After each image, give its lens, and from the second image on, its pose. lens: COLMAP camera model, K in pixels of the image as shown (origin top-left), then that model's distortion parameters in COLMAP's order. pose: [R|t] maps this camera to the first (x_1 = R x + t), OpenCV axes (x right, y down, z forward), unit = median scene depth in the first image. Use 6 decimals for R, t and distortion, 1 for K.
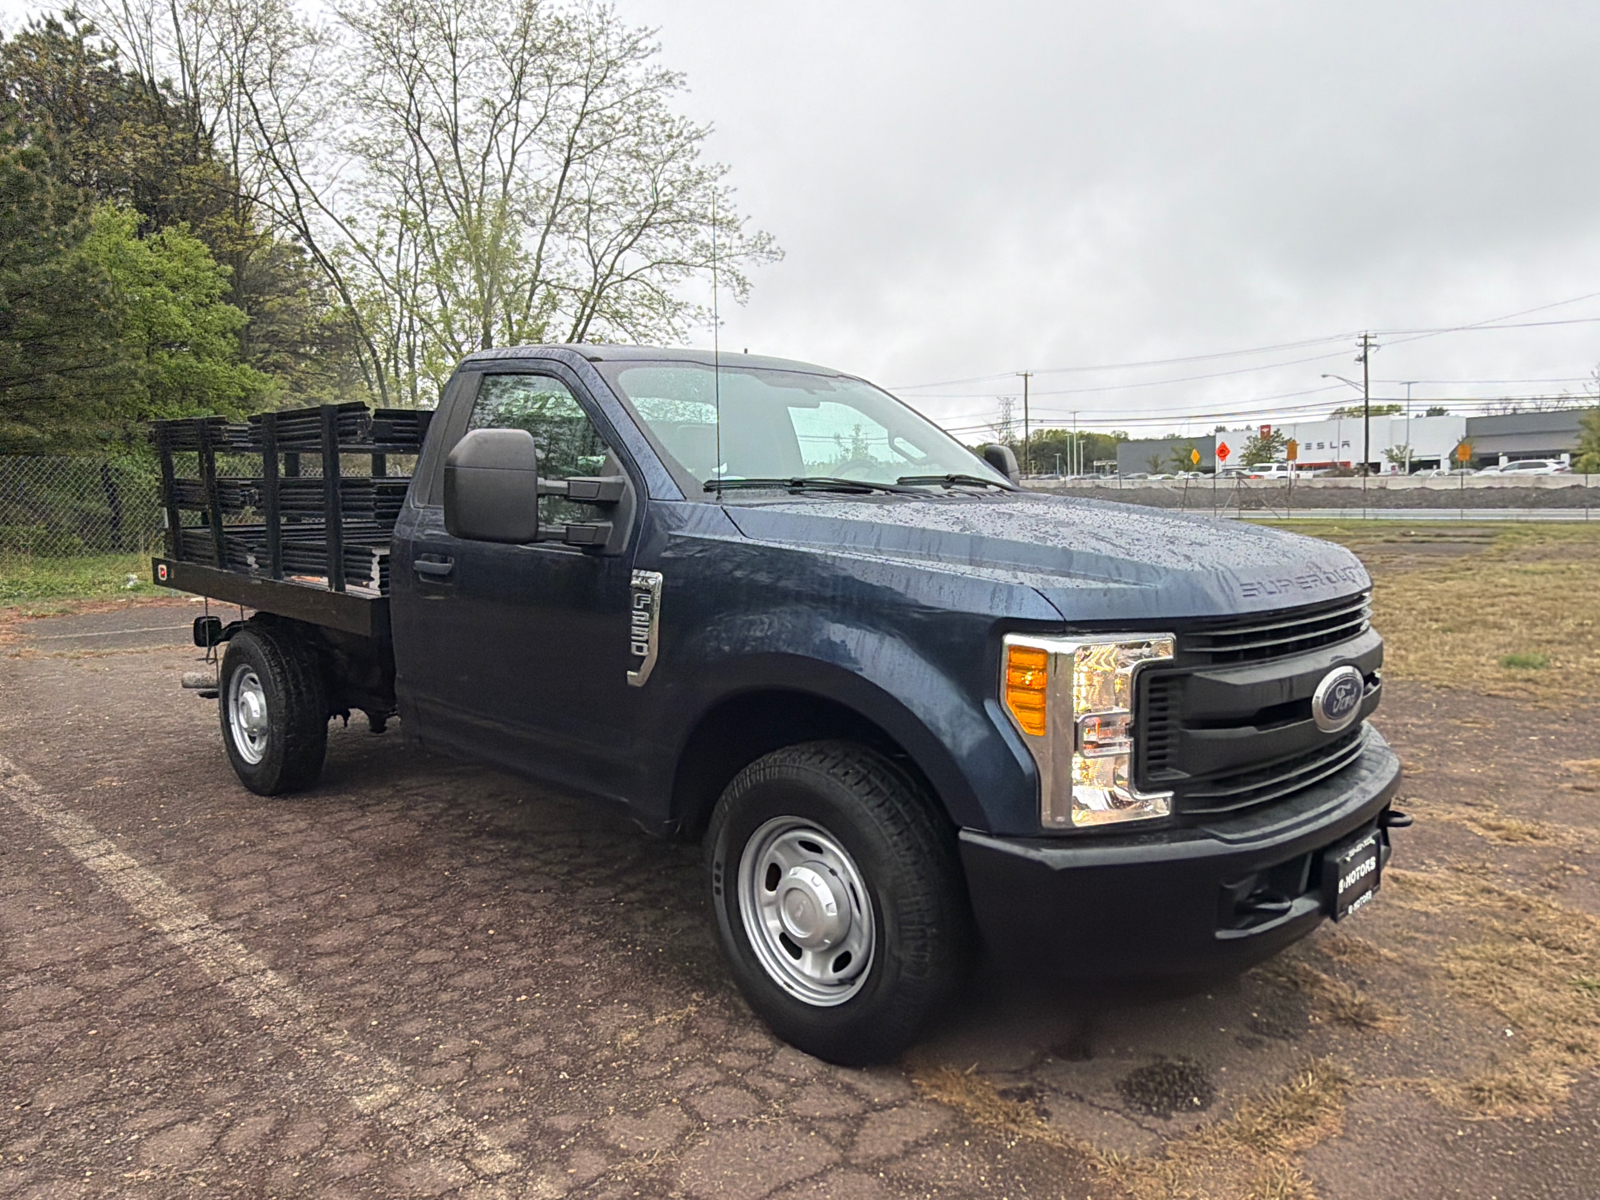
lens RADIAL K [[1133.4, 0, 798.1], [0, 1133.4, 600.9], [0, 0, 1]] dist [-0.005562, 0.006572]
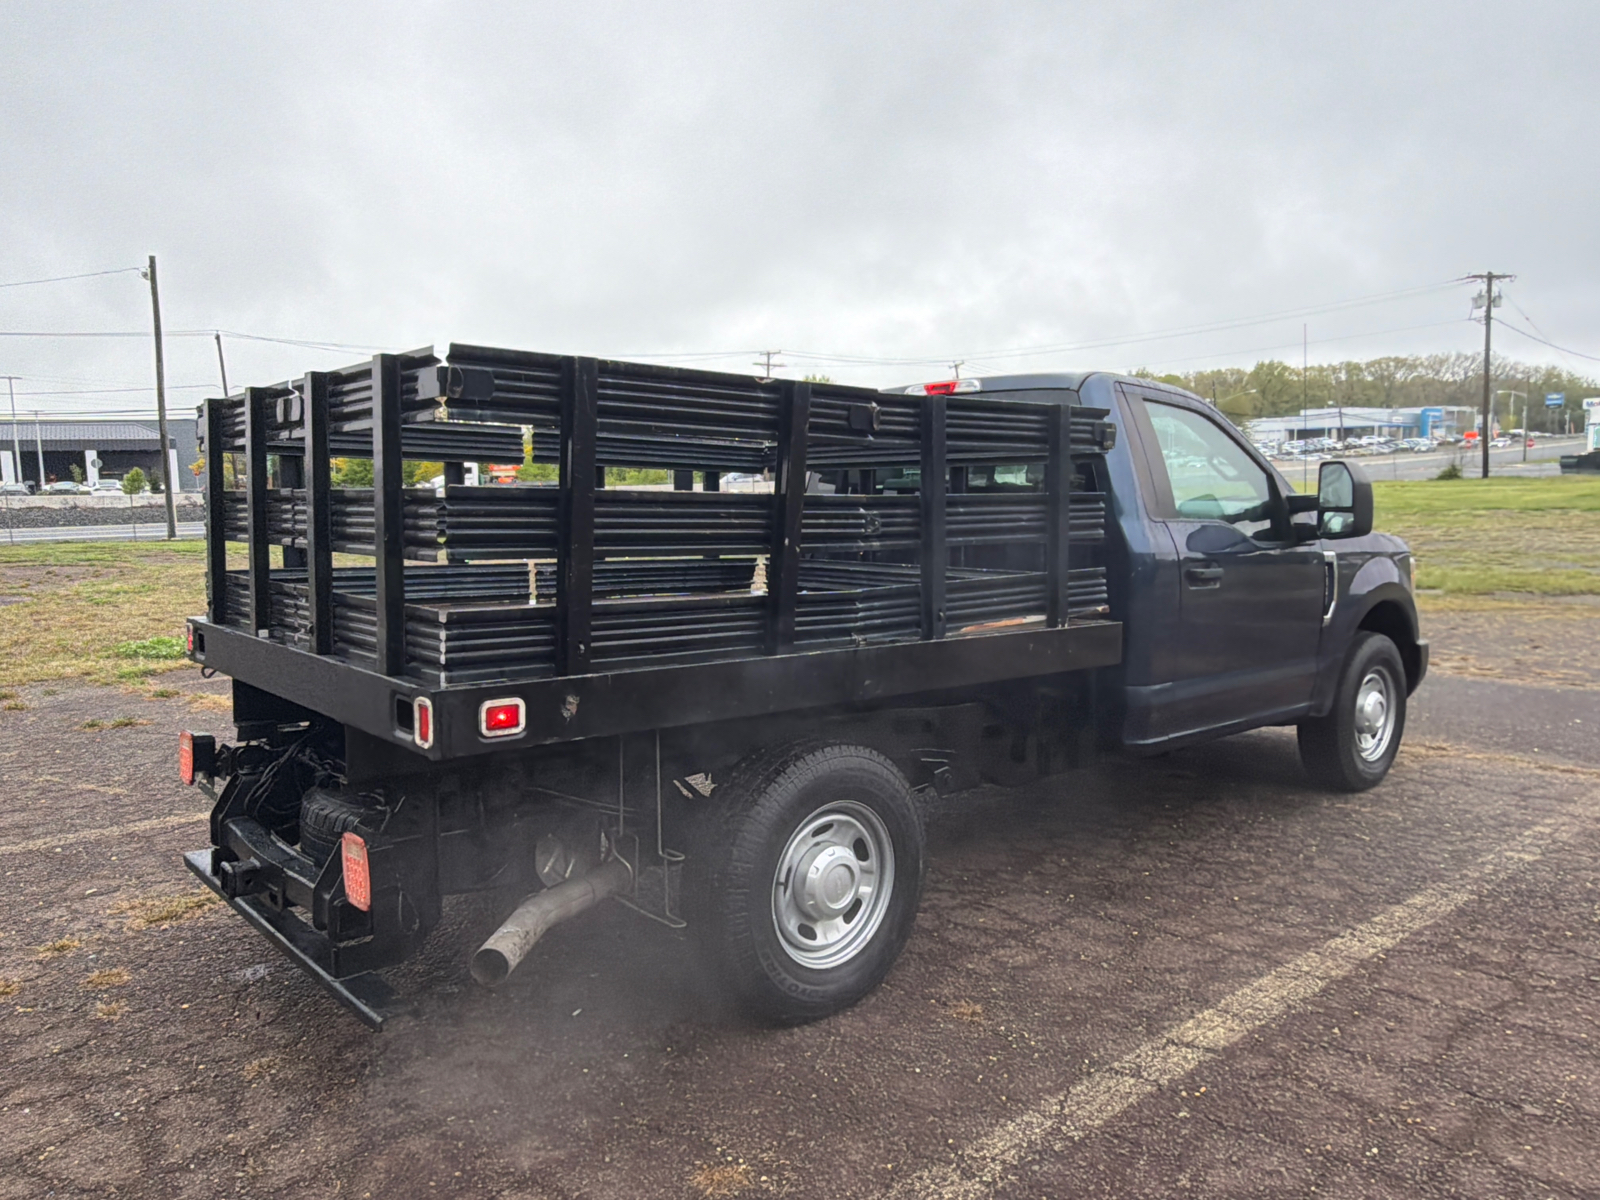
lens RADIAL K [[1133.4, 0, 797.5], [0, 1133.4, 594.7], [0, 0, 1]] dist [-0.005562, 0.006572]
pose [[0.085551, -0.081912, 0.992961, -1.382778], [0.109115, 0.991390, 0.072382, -0.126598], [-0.990341, 0.102155, 0.093752, 1.223238]]
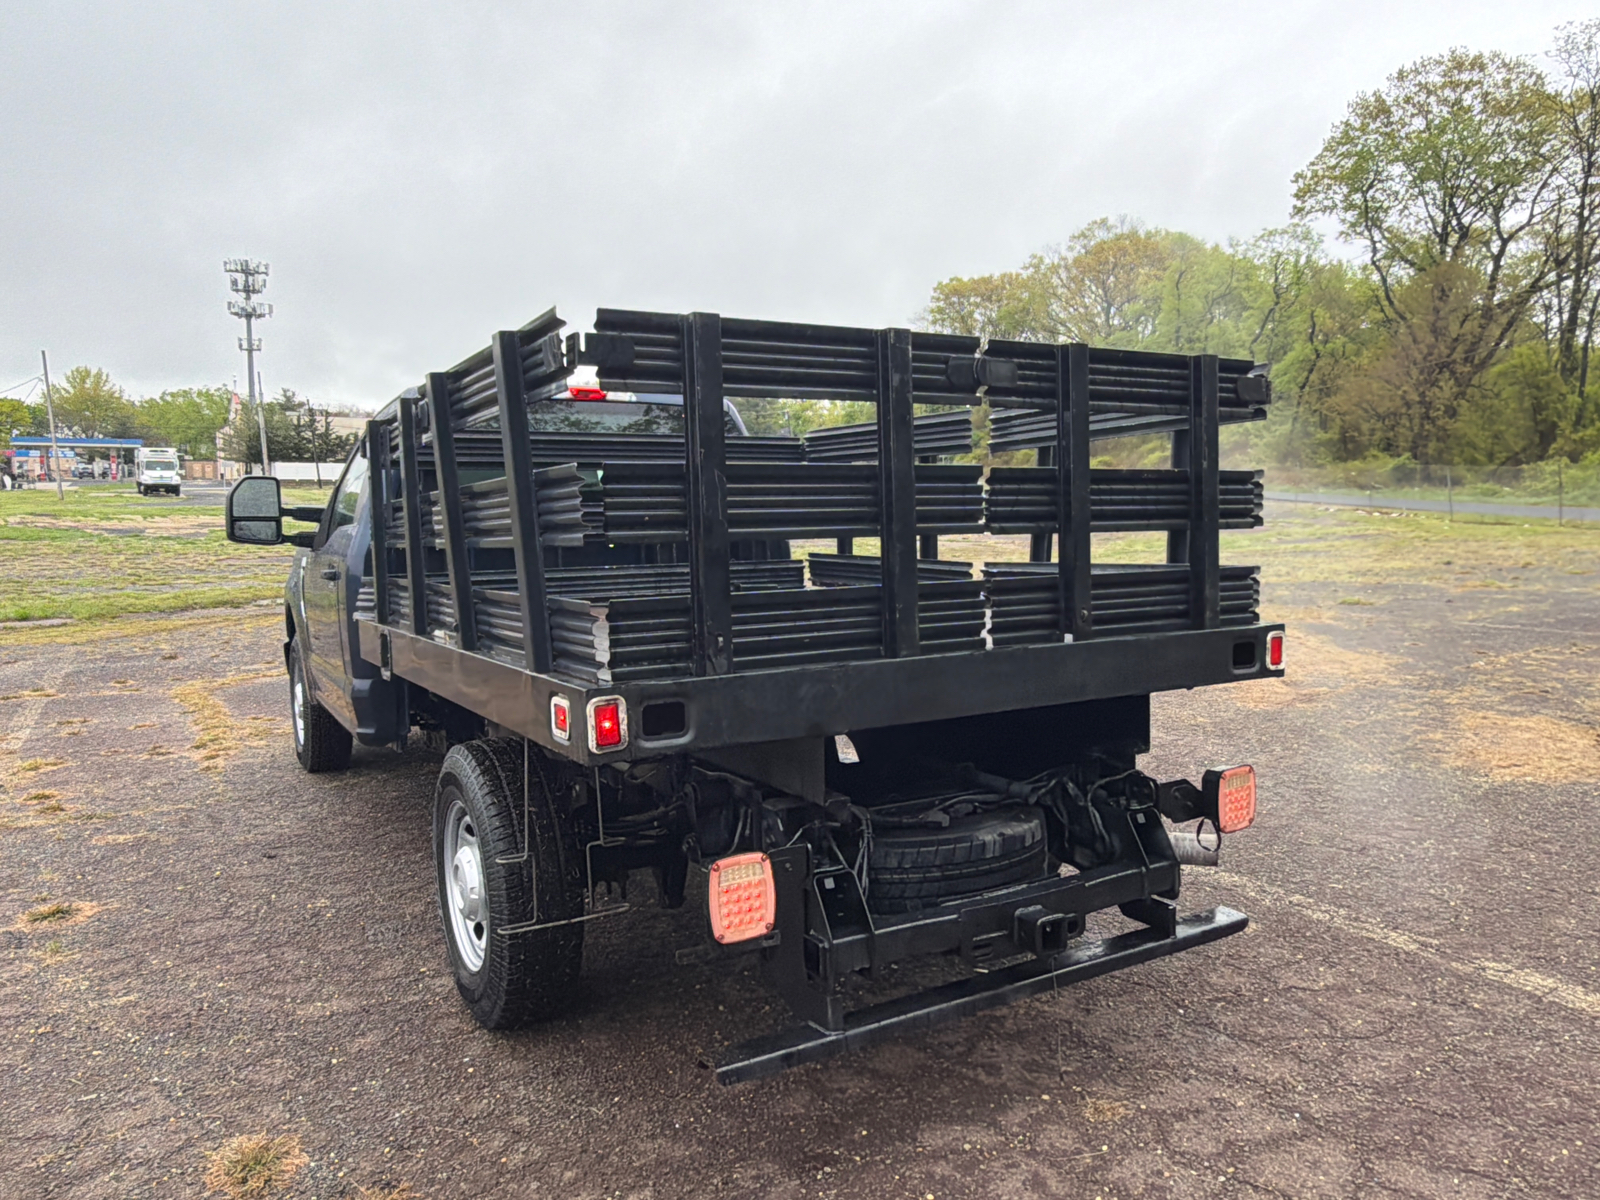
lens RADIAL K [[1133.4, 0, 798.2], [0, 1133.4, 603.2], [0, 0, 1]] dist [-0.005562, 0.006572]
pose [[-0.962540, -0.002270, 0.271132, -0.730932], [0.047673, 0.982970, 0.177472, -0.219586], [-0.266917, 0.183750, -0.946040, 2.259680]]
